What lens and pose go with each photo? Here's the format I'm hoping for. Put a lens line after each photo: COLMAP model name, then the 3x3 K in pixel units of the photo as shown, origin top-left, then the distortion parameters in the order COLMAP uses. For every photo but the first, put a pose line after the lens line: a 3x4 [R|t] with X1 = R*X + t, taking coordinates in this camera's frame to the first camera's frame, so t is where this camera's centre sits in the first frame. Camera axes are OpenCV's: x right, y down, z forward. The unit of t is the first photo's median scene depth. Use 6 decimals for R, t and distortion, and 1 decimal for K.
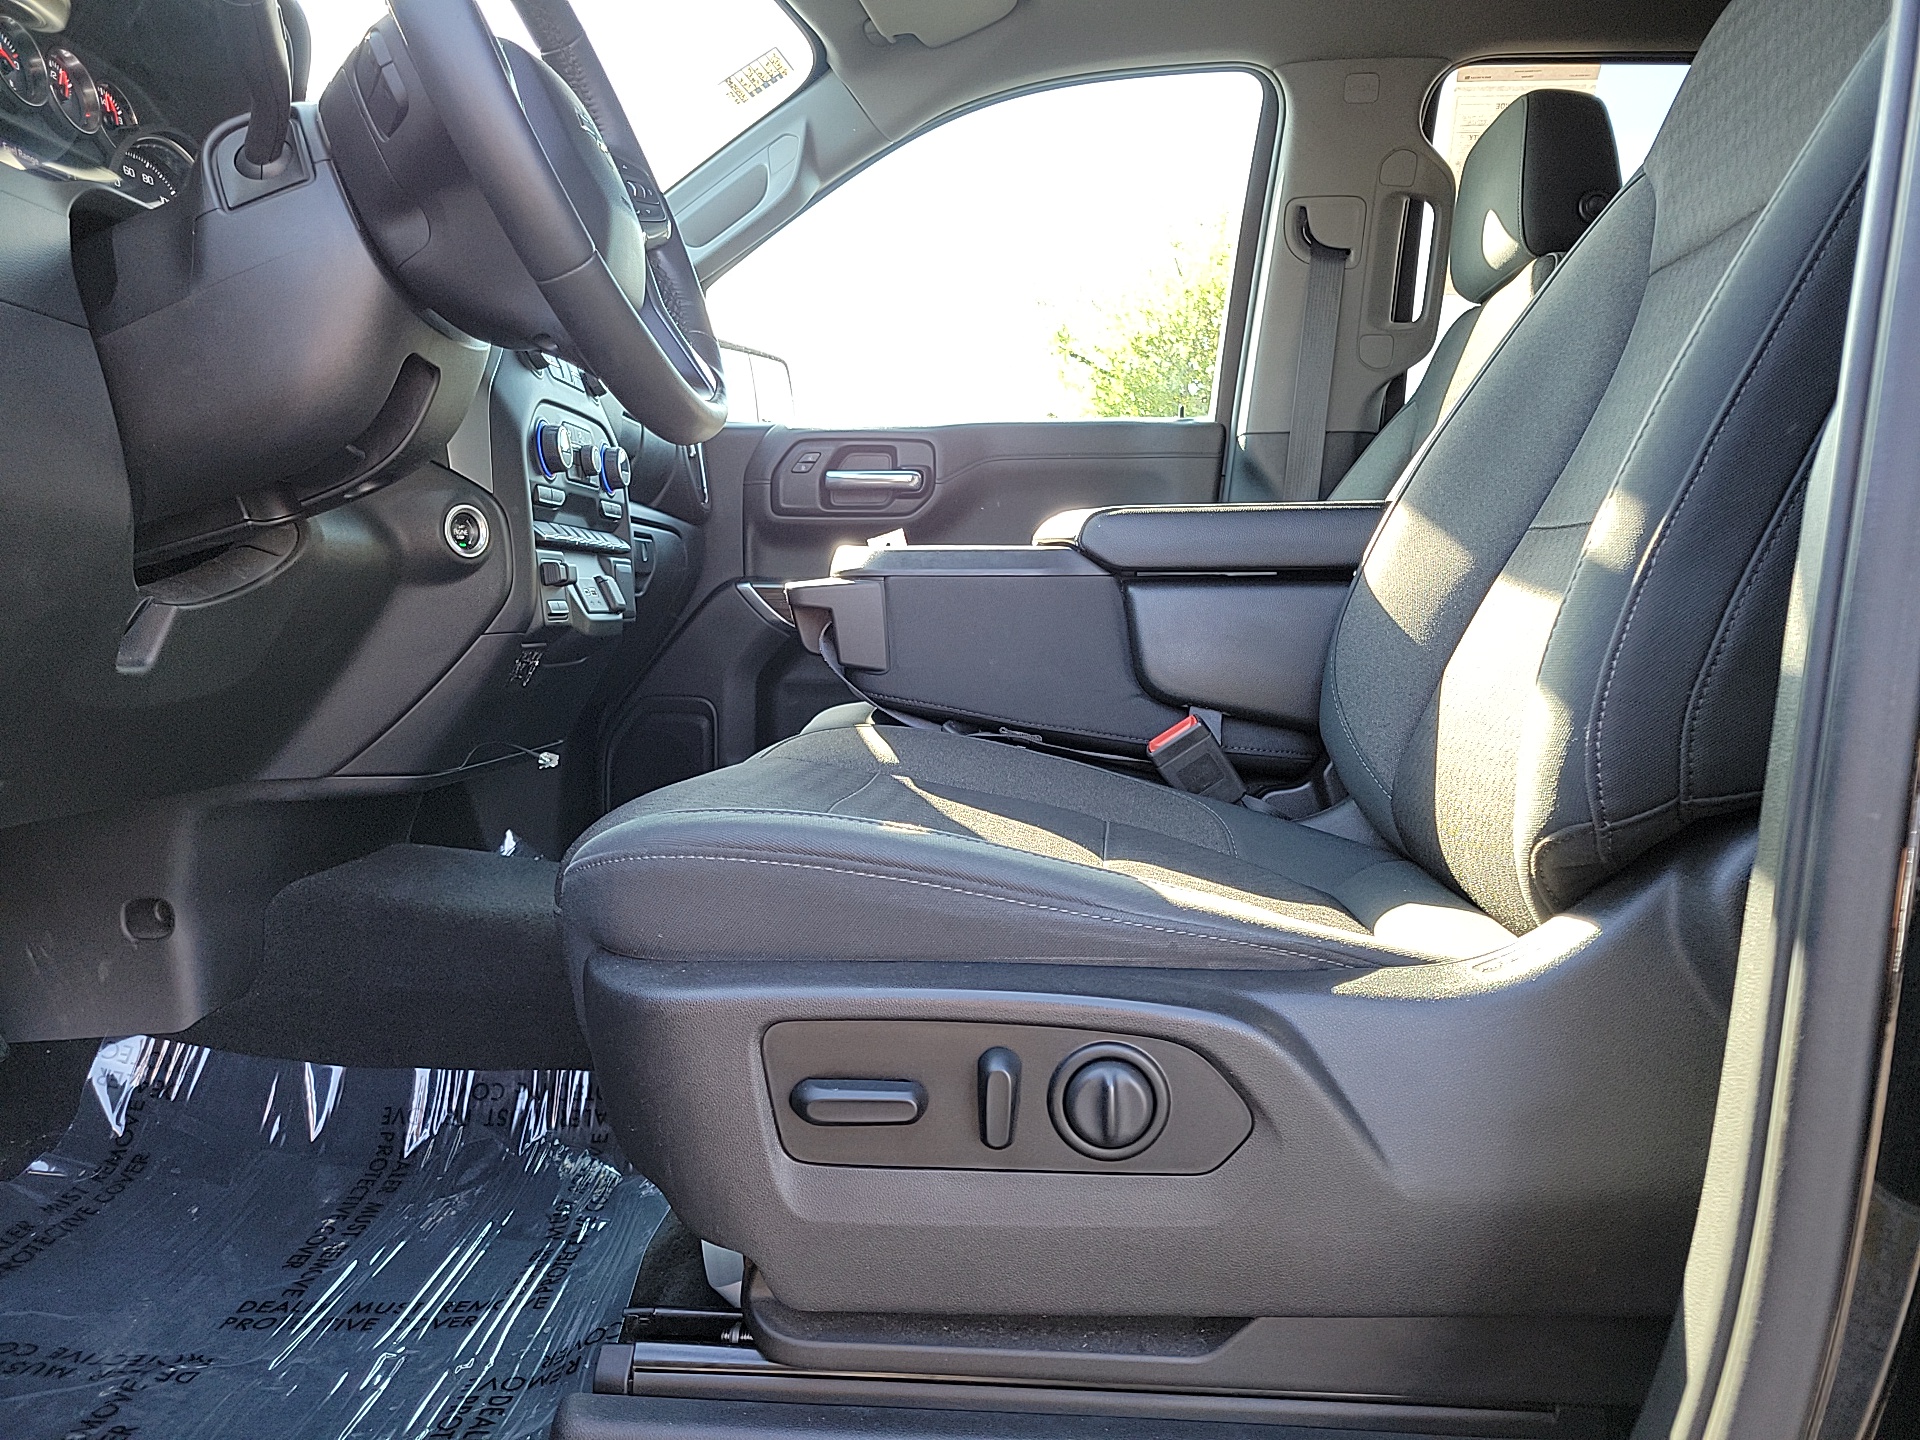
lens RADIAL K [[1421.0, 0, 948.0], [0, 1421.0, 727.6], [0, 0, 1]] dist [0.054810, -0.043682]
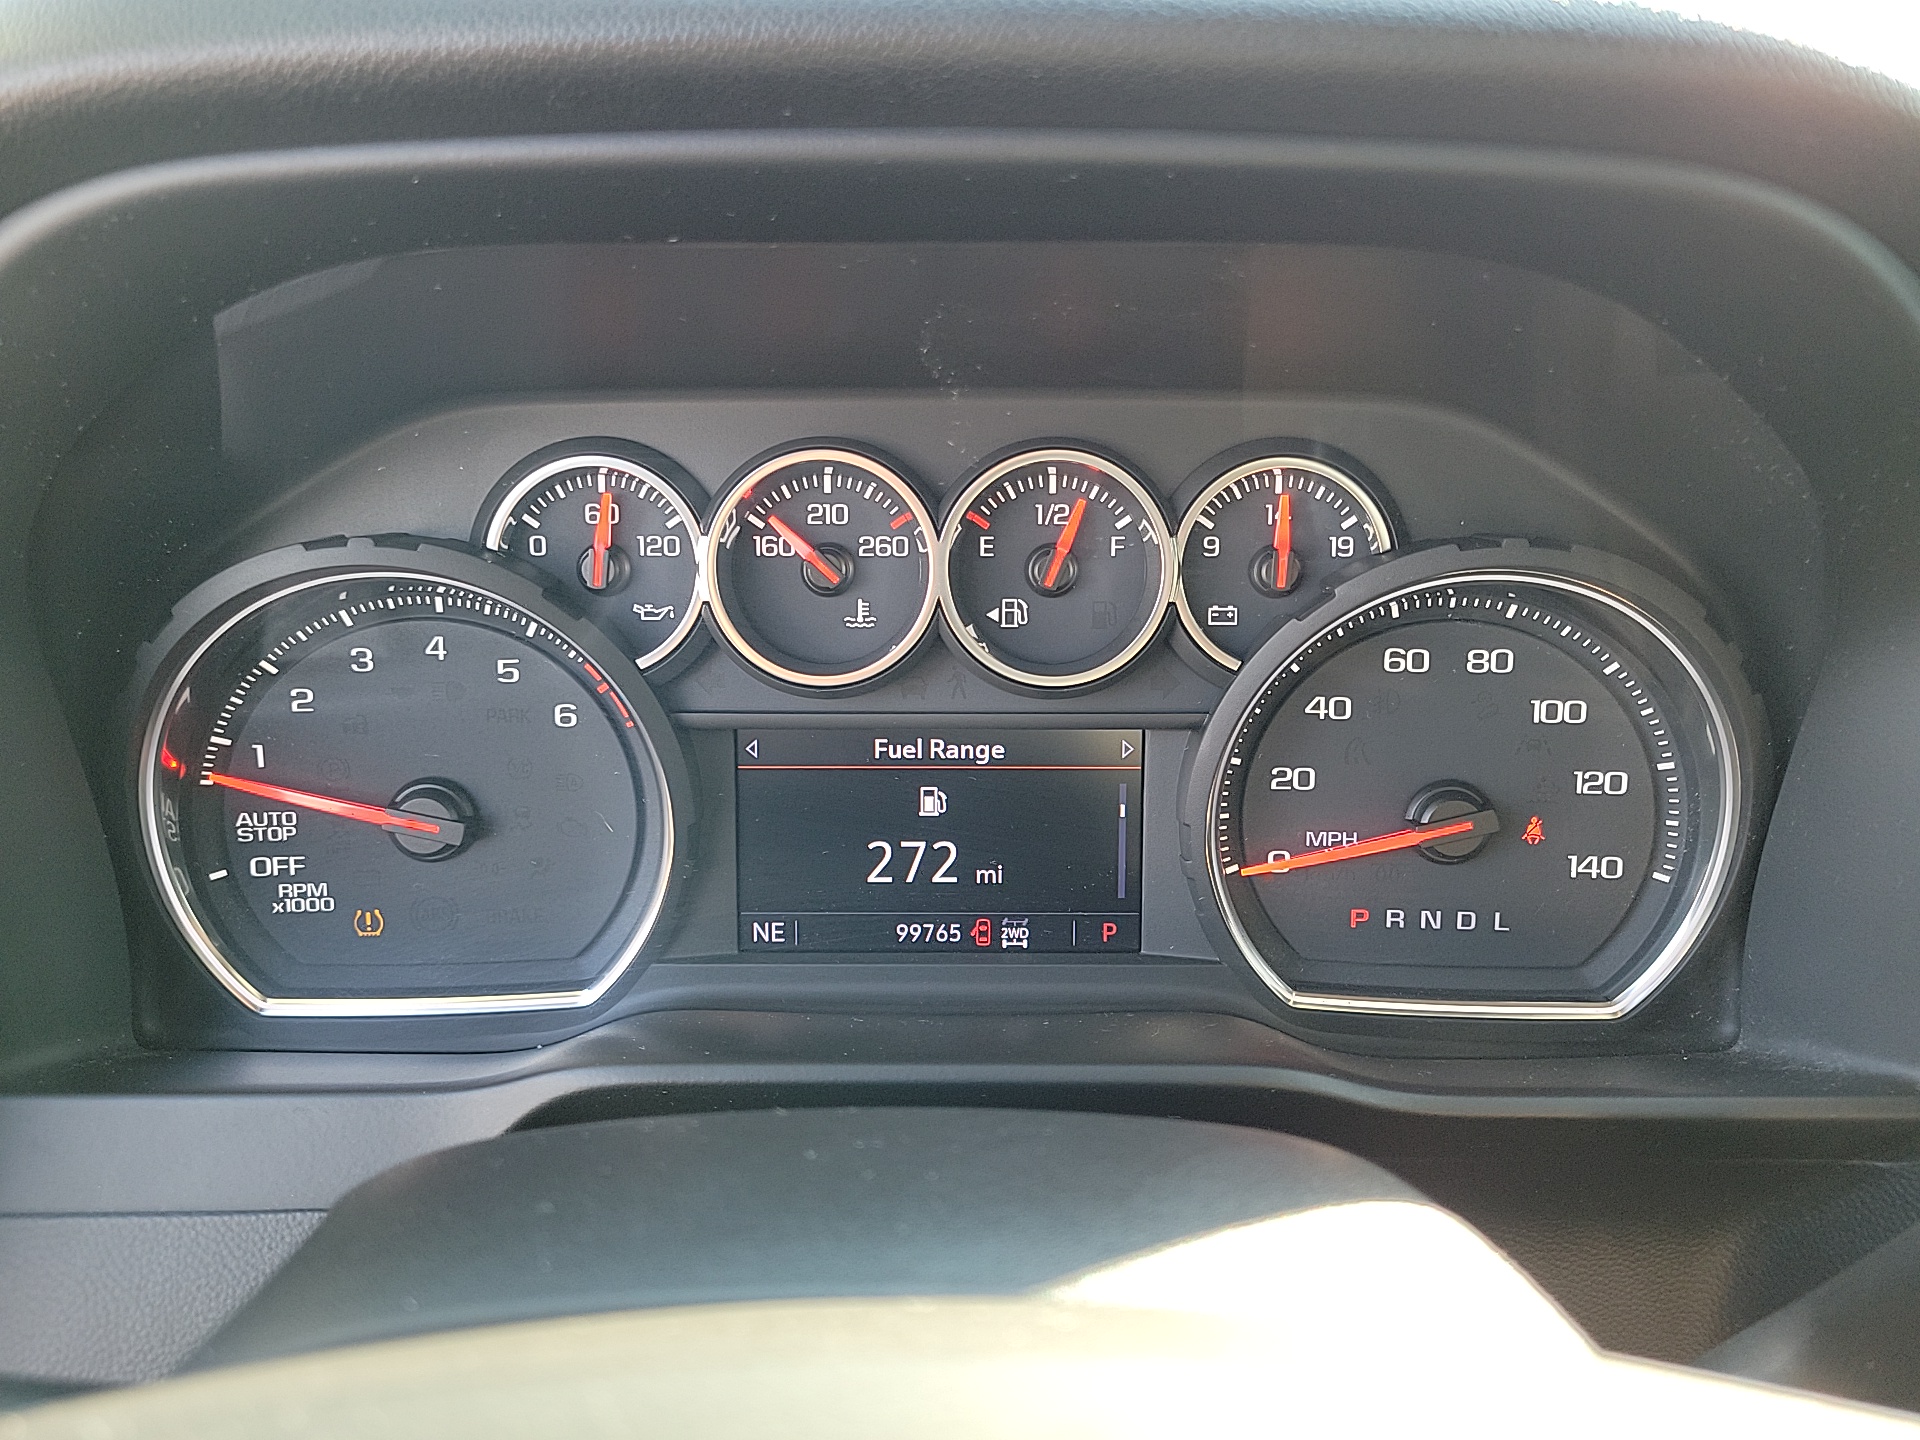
lens RADIAL K [[1477.2, 0, 955.1], [0, 1477.2, 717.9], [0, 0, 1]] dist [0.019425, -0.000746]
pose [[0.052187, 0.268377, -0.961899, -0.191874], [-0.082989, 0.961046, 0.263636, -0.368124], [0.995183, 0.066069, 0.072426, 0.705601]]
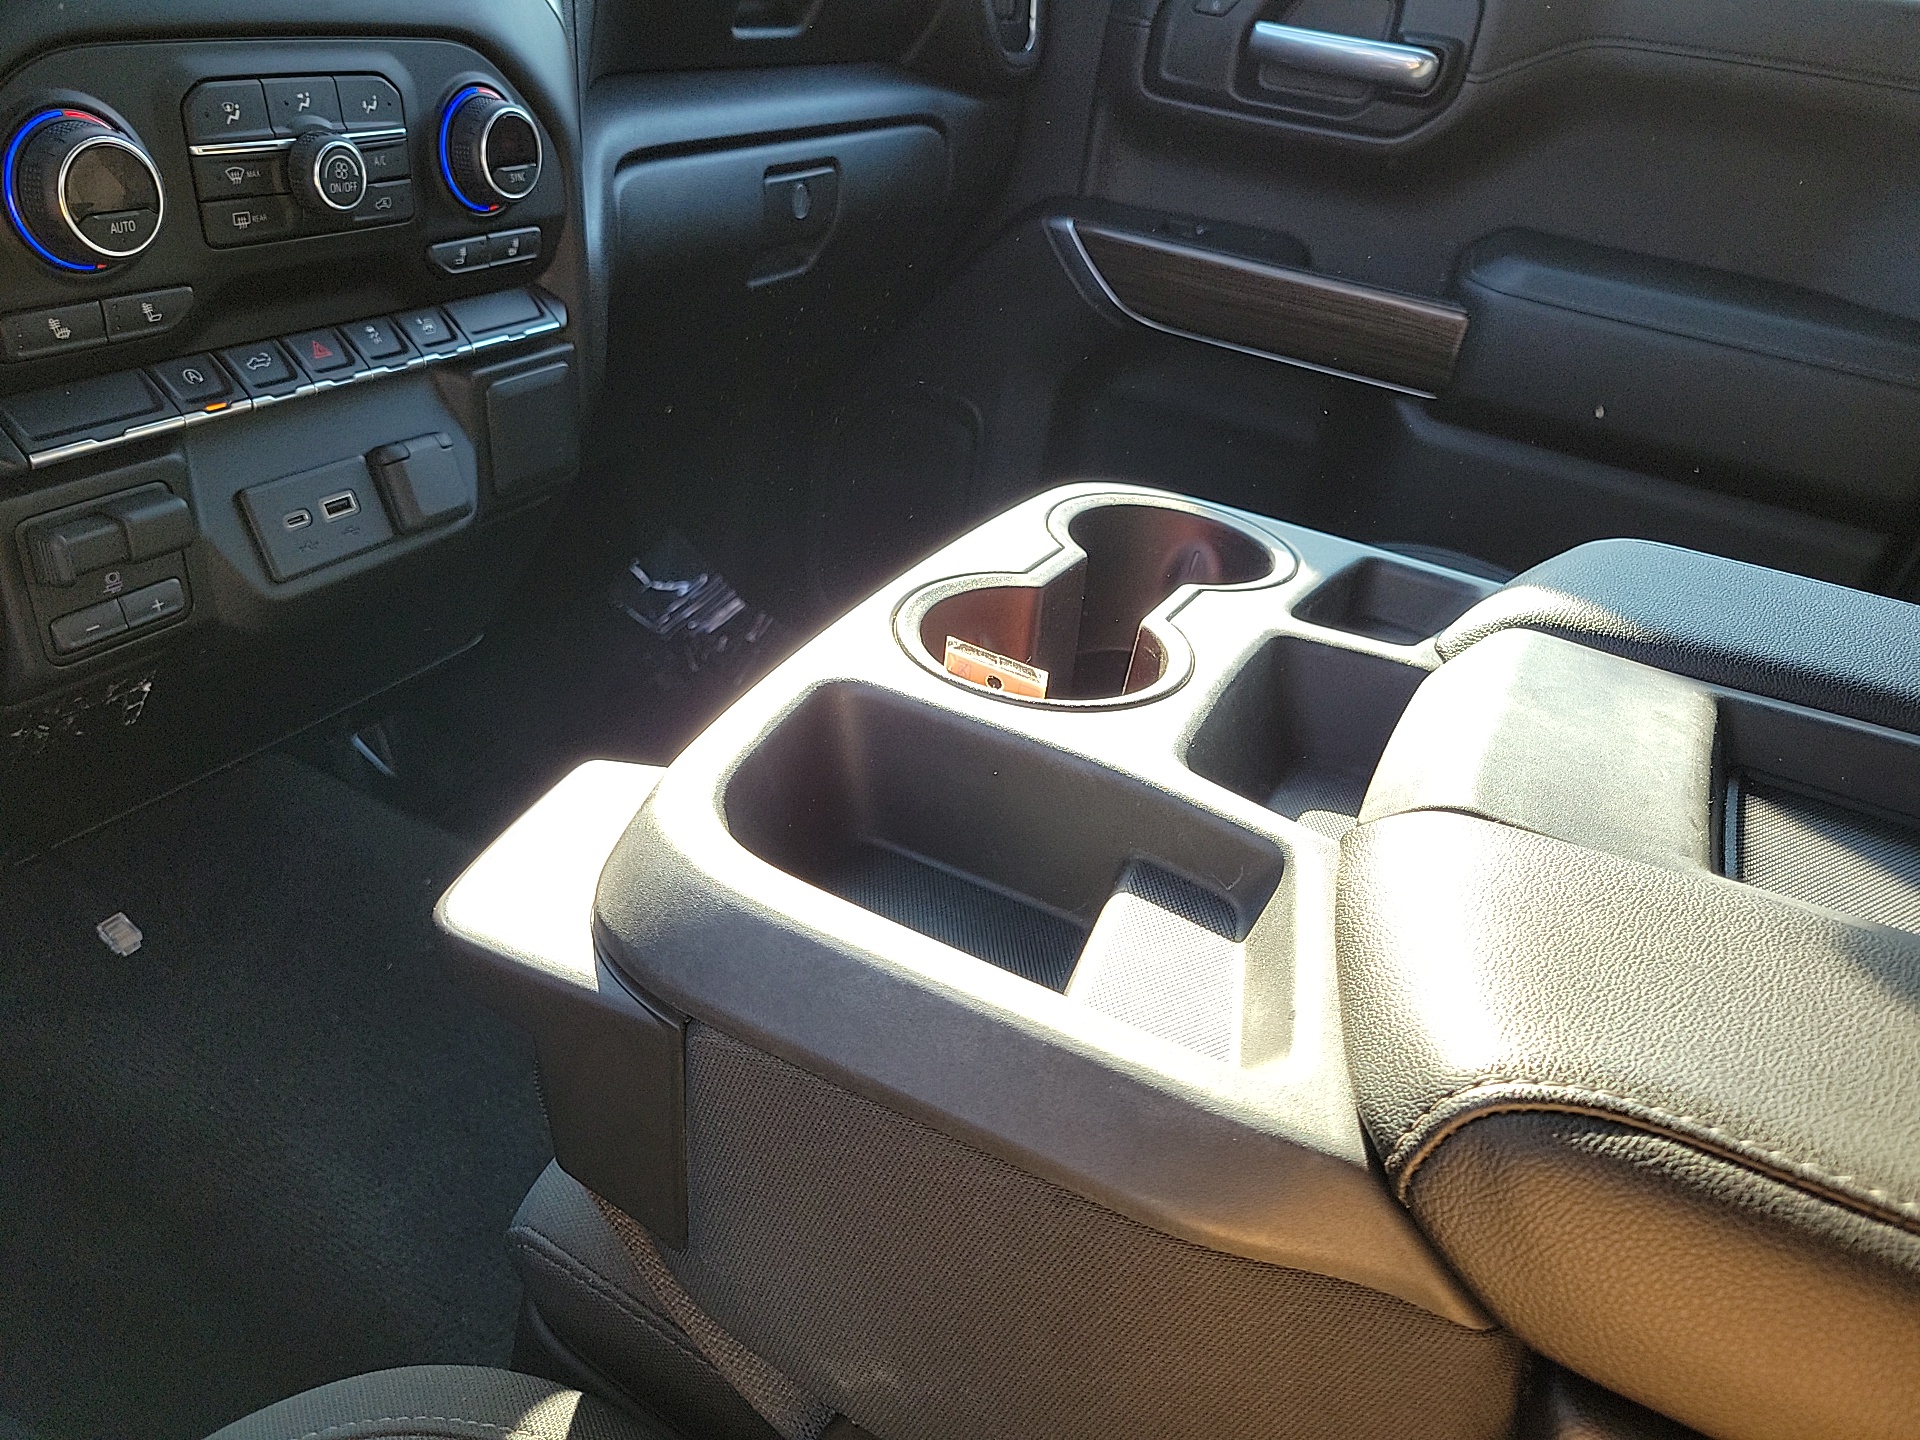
lens RADIAL K [[1458.2, 0, 963.4], [0, 1458.2, 718.4], [0, 0, 1]] dist [0.046260, -0.039687]
pose [[0.916411, 0.291684, -0.274066, 0.064577], [-0.163405, 0.897751, 0.409075, -0.271498], [0.365363, -0.330098, 0.870371, 0.736221]]
